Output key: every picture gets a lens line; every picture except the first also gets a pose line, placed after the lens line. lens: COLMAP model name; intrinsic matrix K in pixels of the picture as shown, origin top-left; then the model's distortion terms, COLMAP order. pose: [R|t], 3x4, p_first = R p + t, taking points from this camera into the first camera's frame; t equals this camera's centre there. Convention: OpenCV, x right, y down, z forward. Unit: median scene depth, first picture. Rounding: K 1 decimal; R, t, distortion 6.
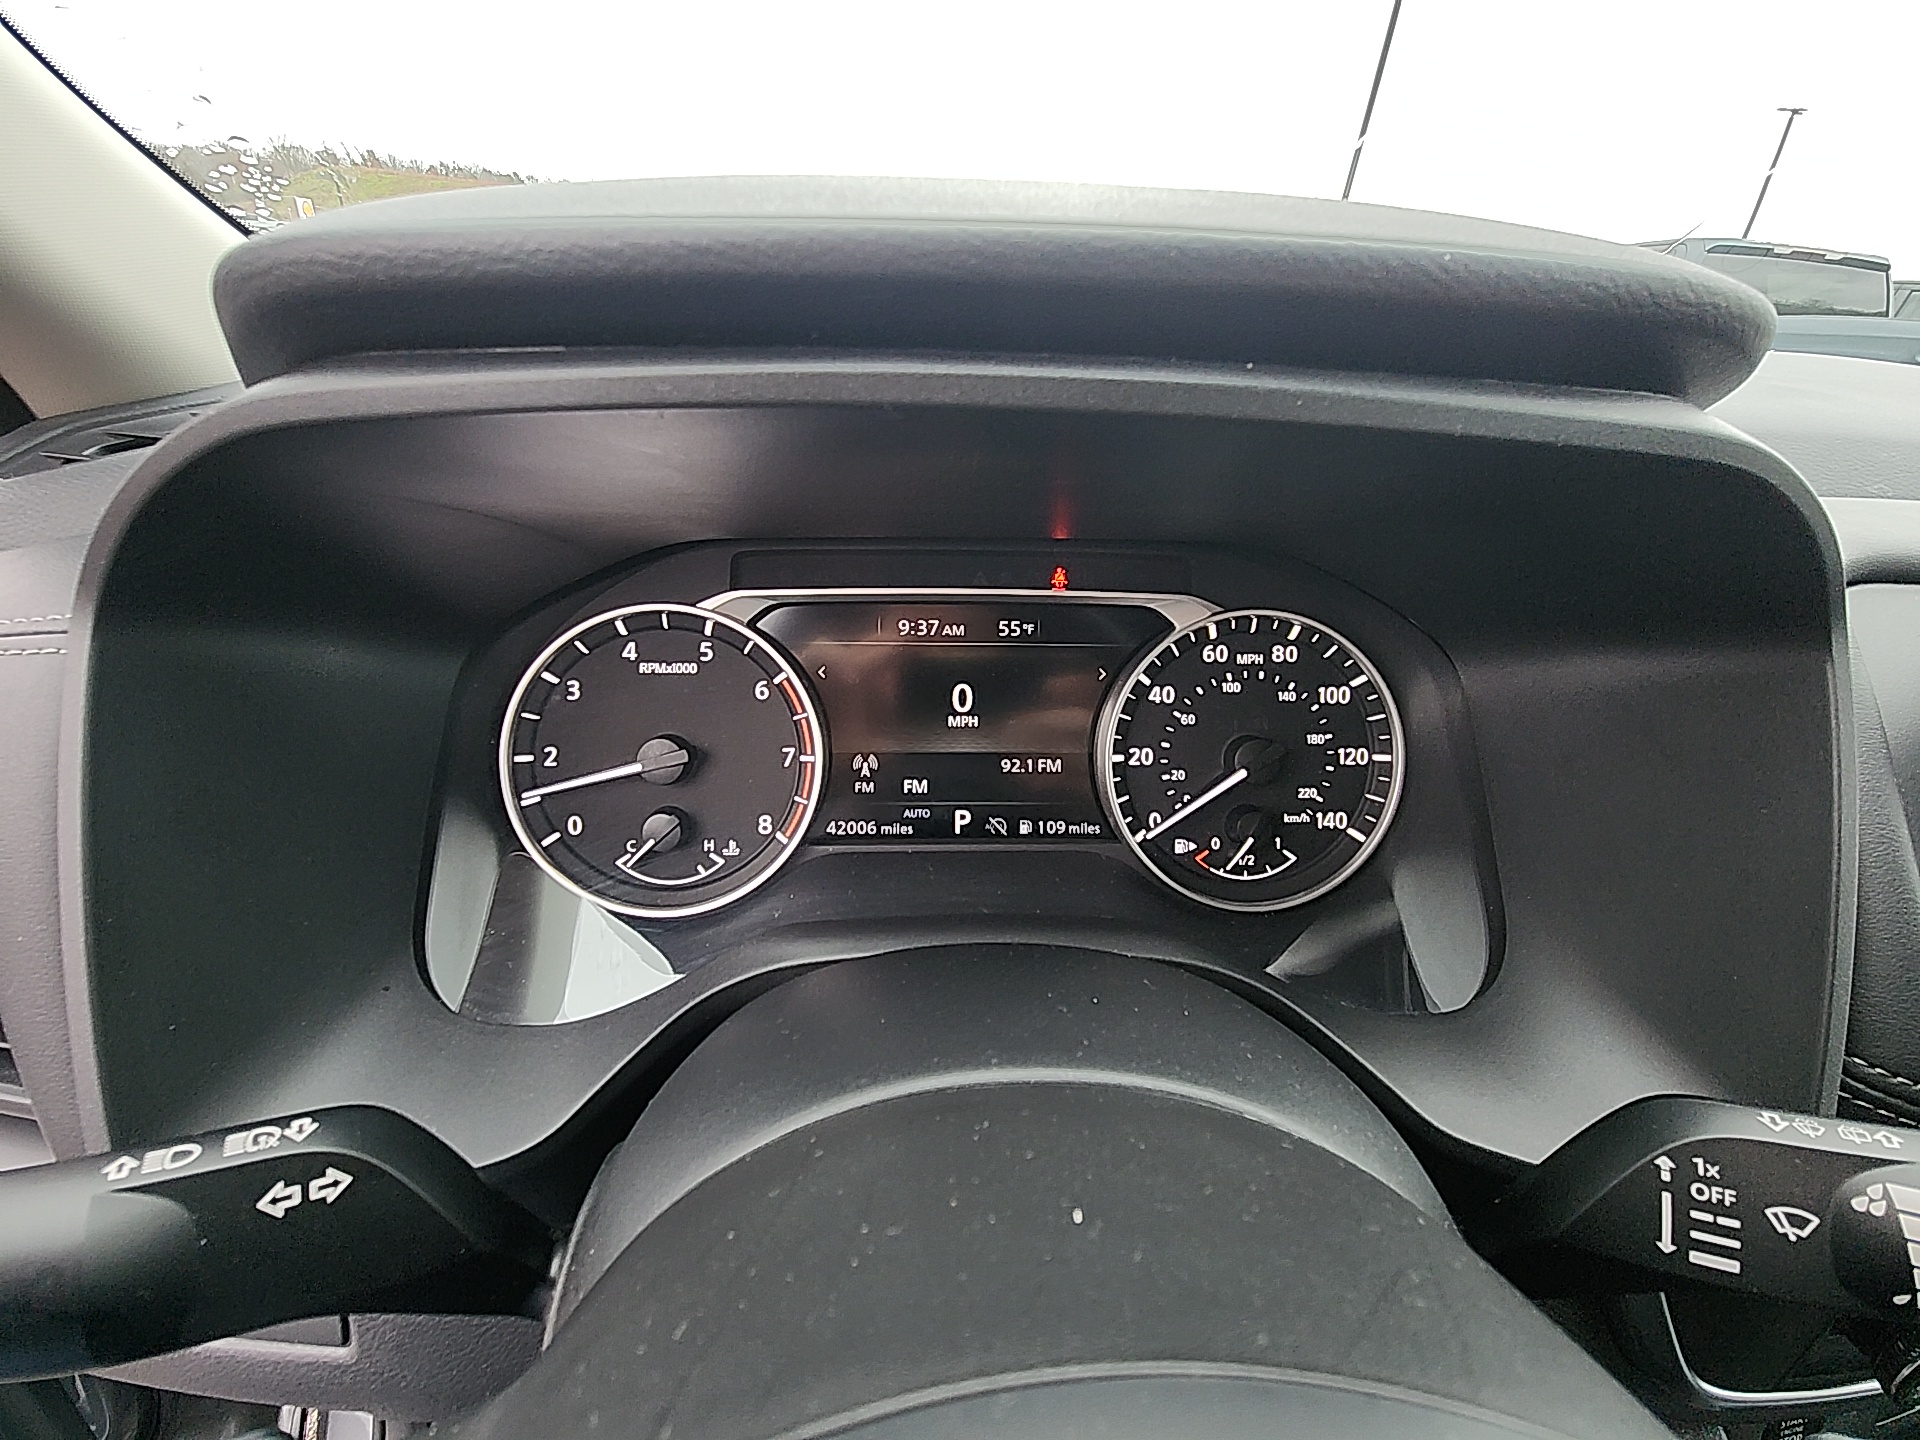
lens RADIAL K [[771.8, 0, 950.5], [0, 771.8, 707.2], [0, 0, 1]] dist [0.012545, -0.008925]
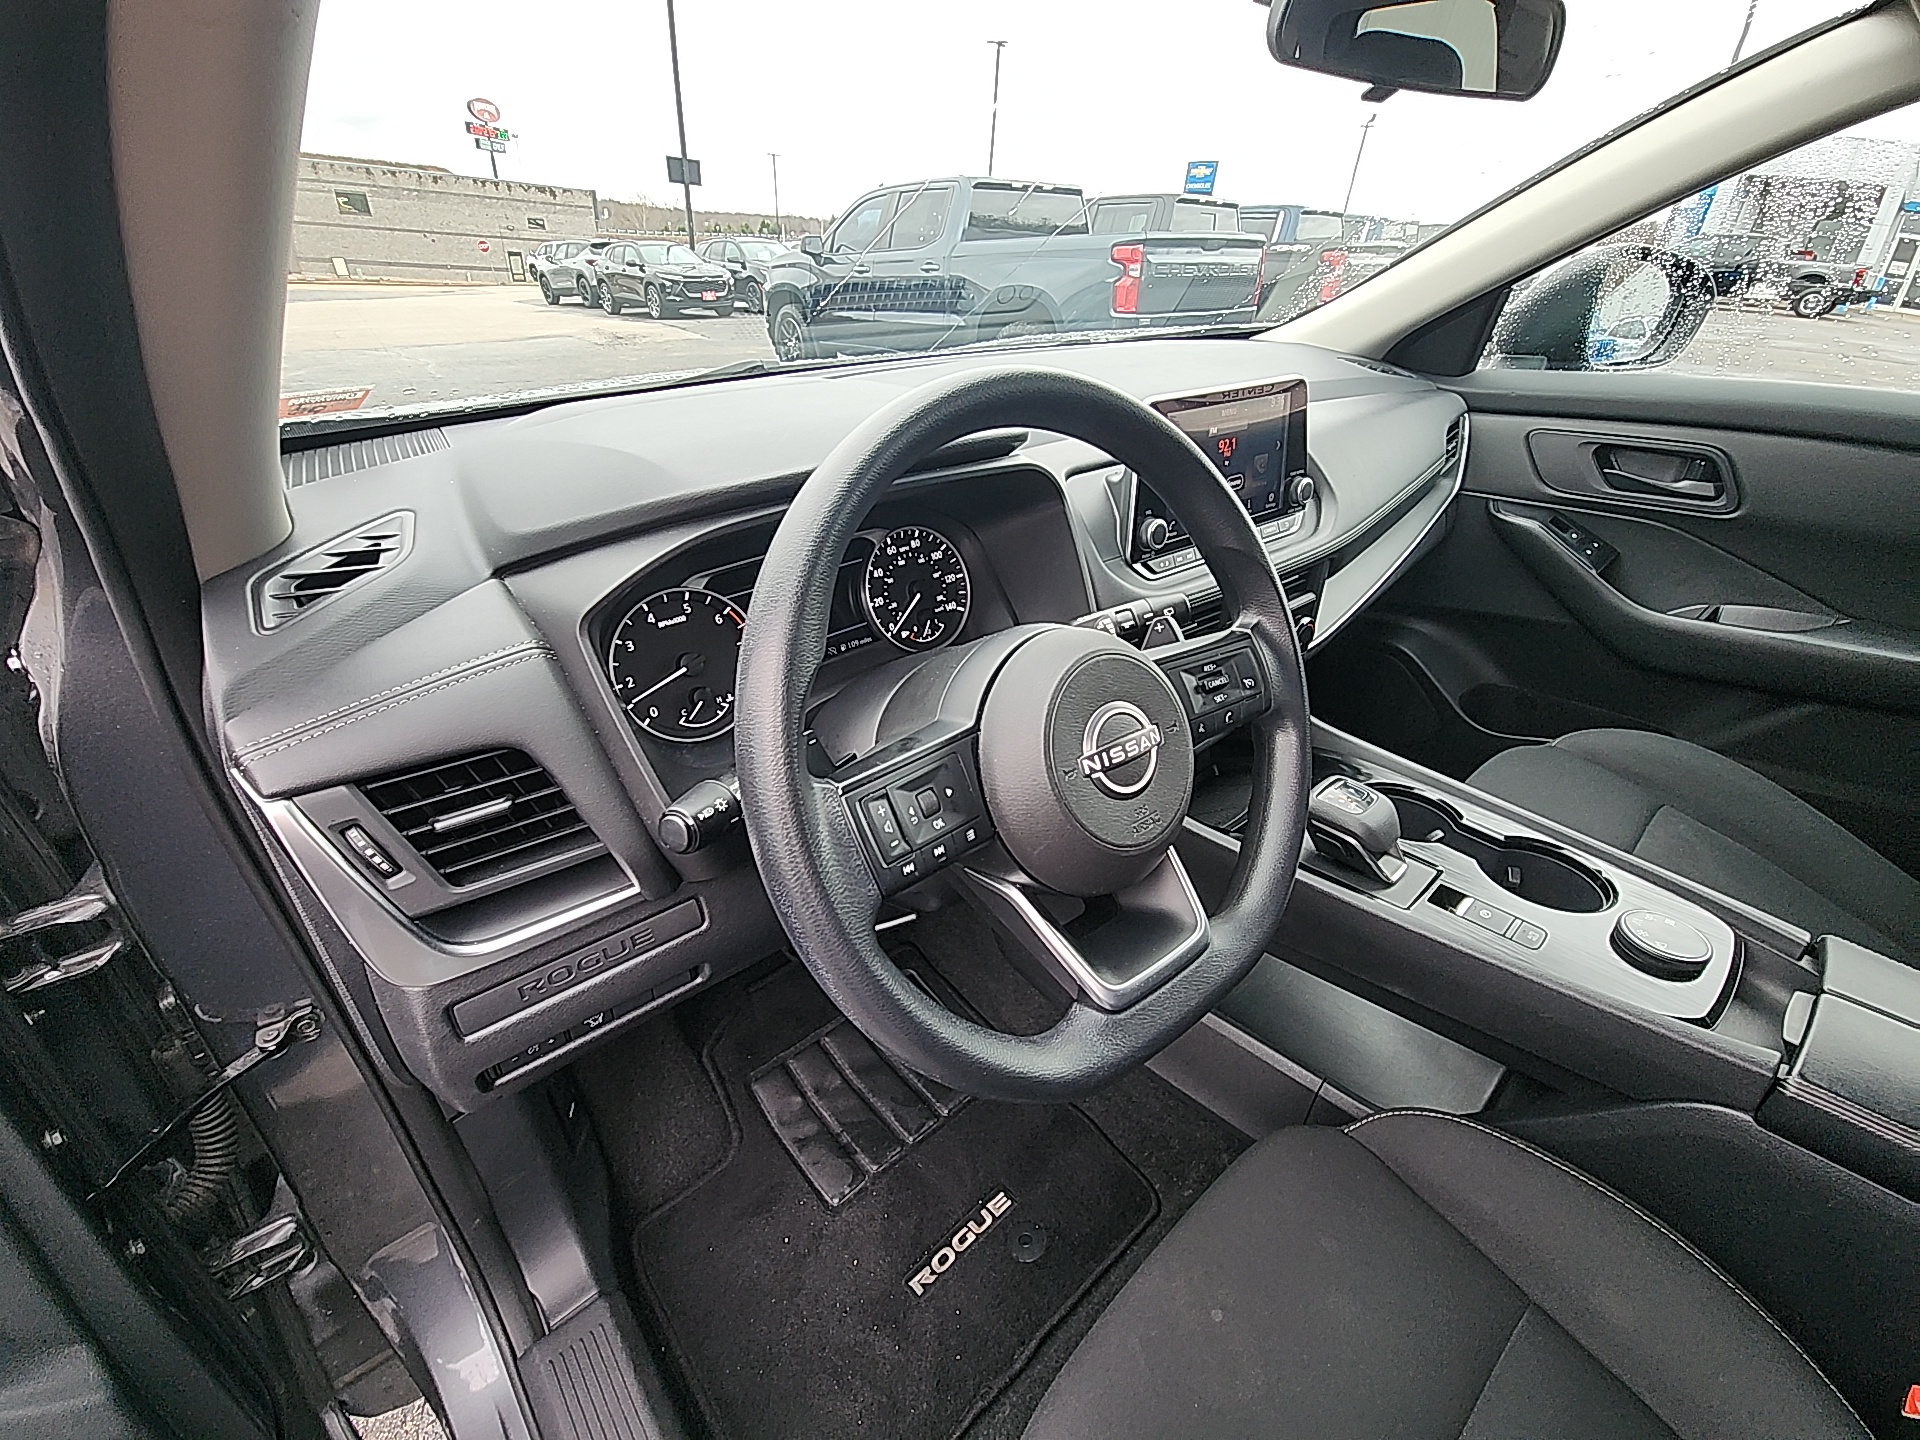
lens RADIAL K [[771.8, 0, 950.5], [0, 771.8, 707.2], [0, 0, 1]] dist [0.012545, -0.008925]
pose [[0.781223, -0.342916, 0.521632, -0.890556], [0.293753, 0.939254, 0.177516, 0.013902], [-0.550817, 0.014551, 0.834499, -1.027093]]
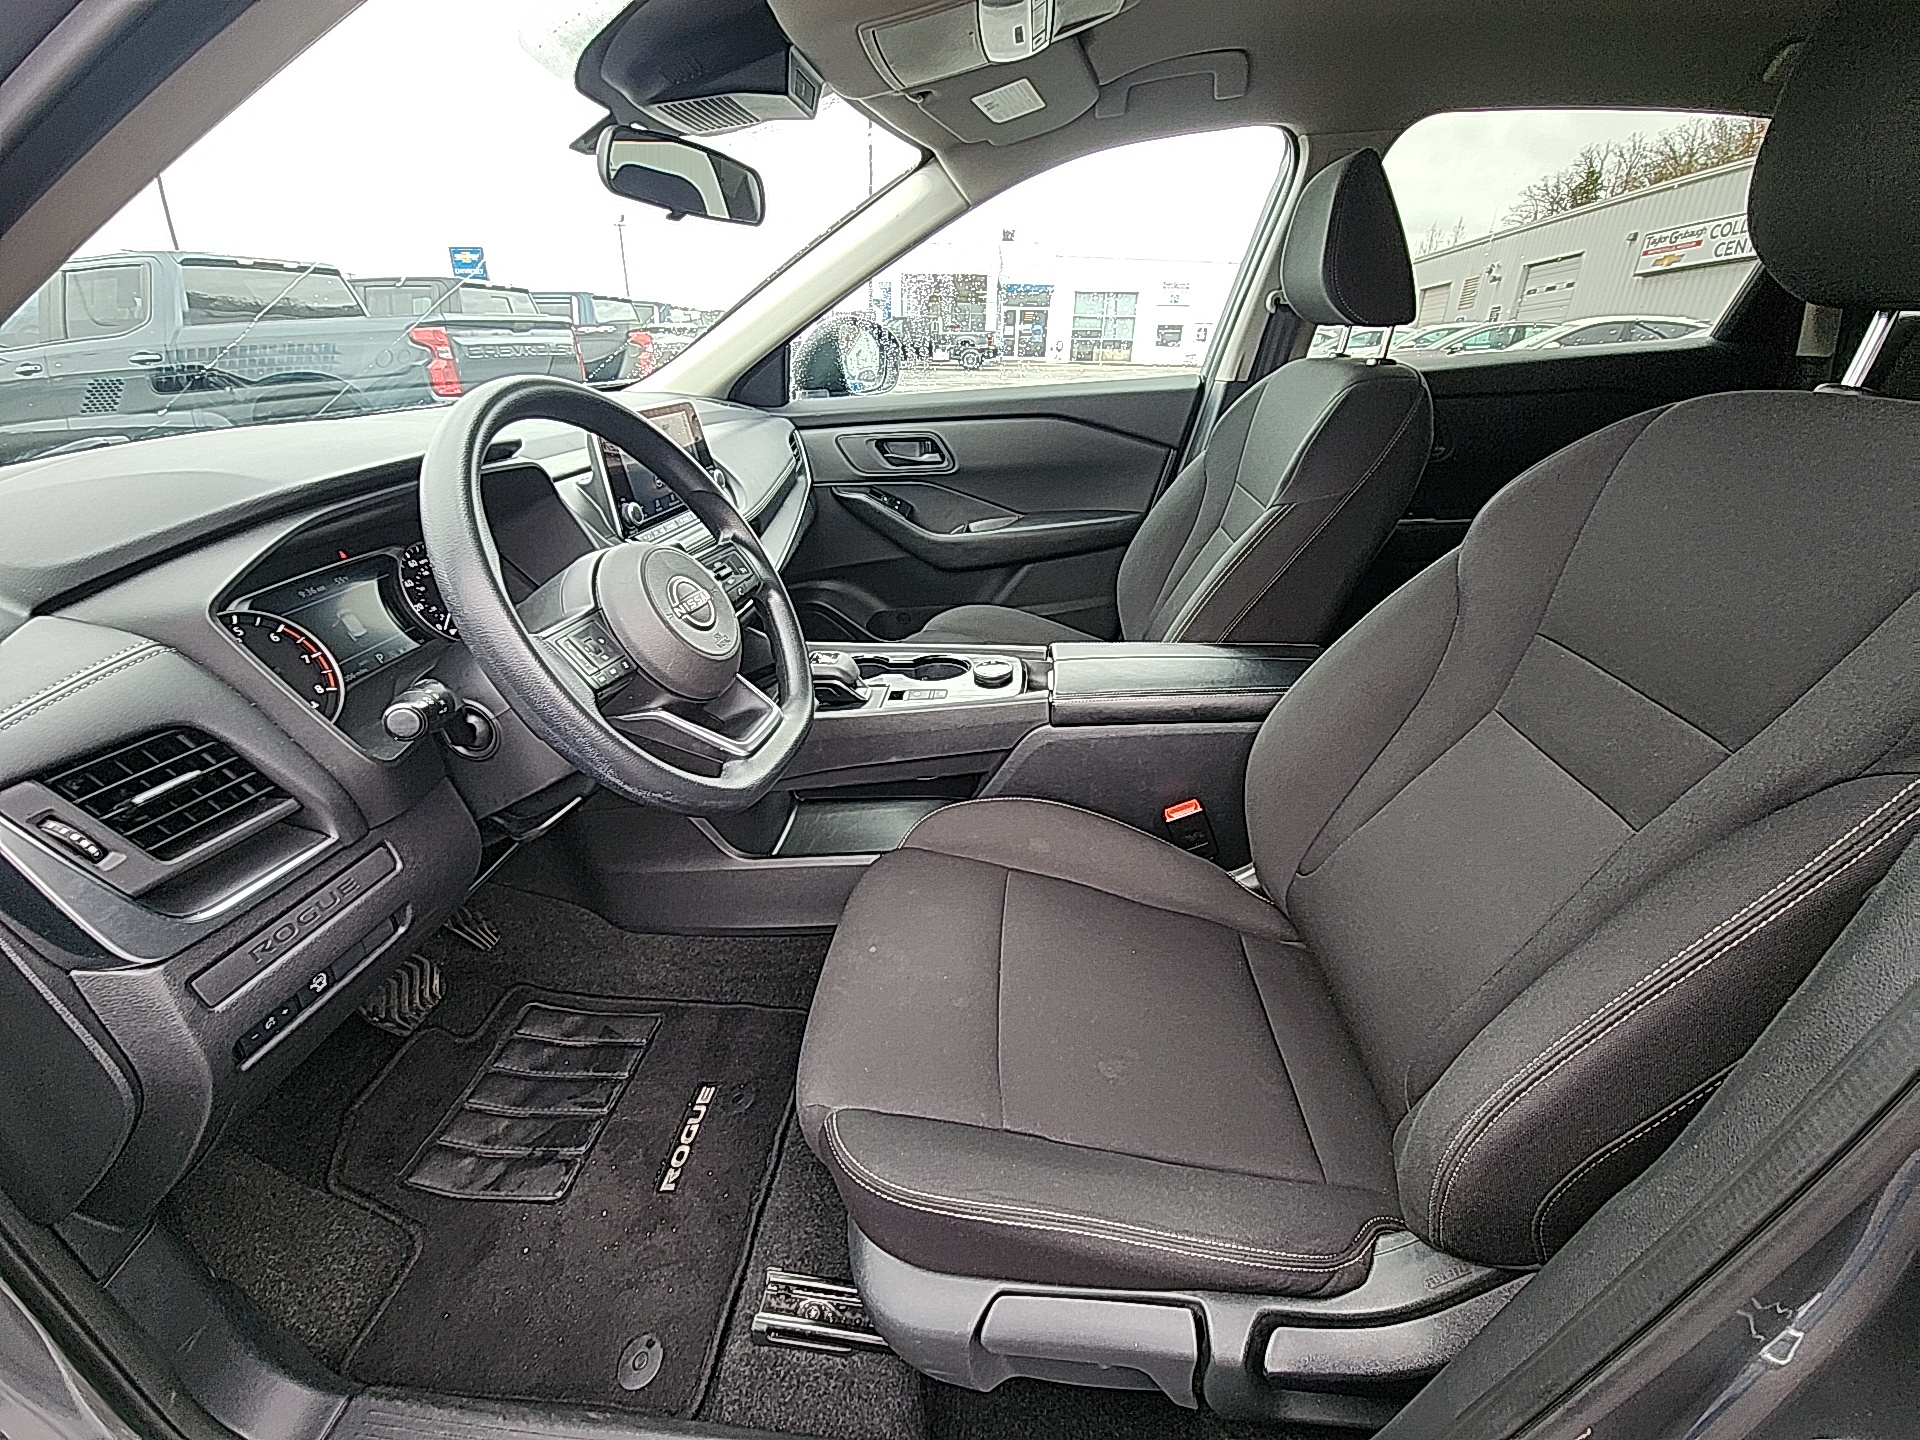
lens RADIAL K [[771.8, 0, 950.5], [0, 771.8, 707.2], [0, 0, 1]] dist [0.012545, -0.008925]
pose [[0.139316, -0.463033, 0.875324, -1.945577], [0.447080, 0.818136, 0.361625, 0.197237], [-0.883578, 0.340960, 0.320992, -1.307827]]
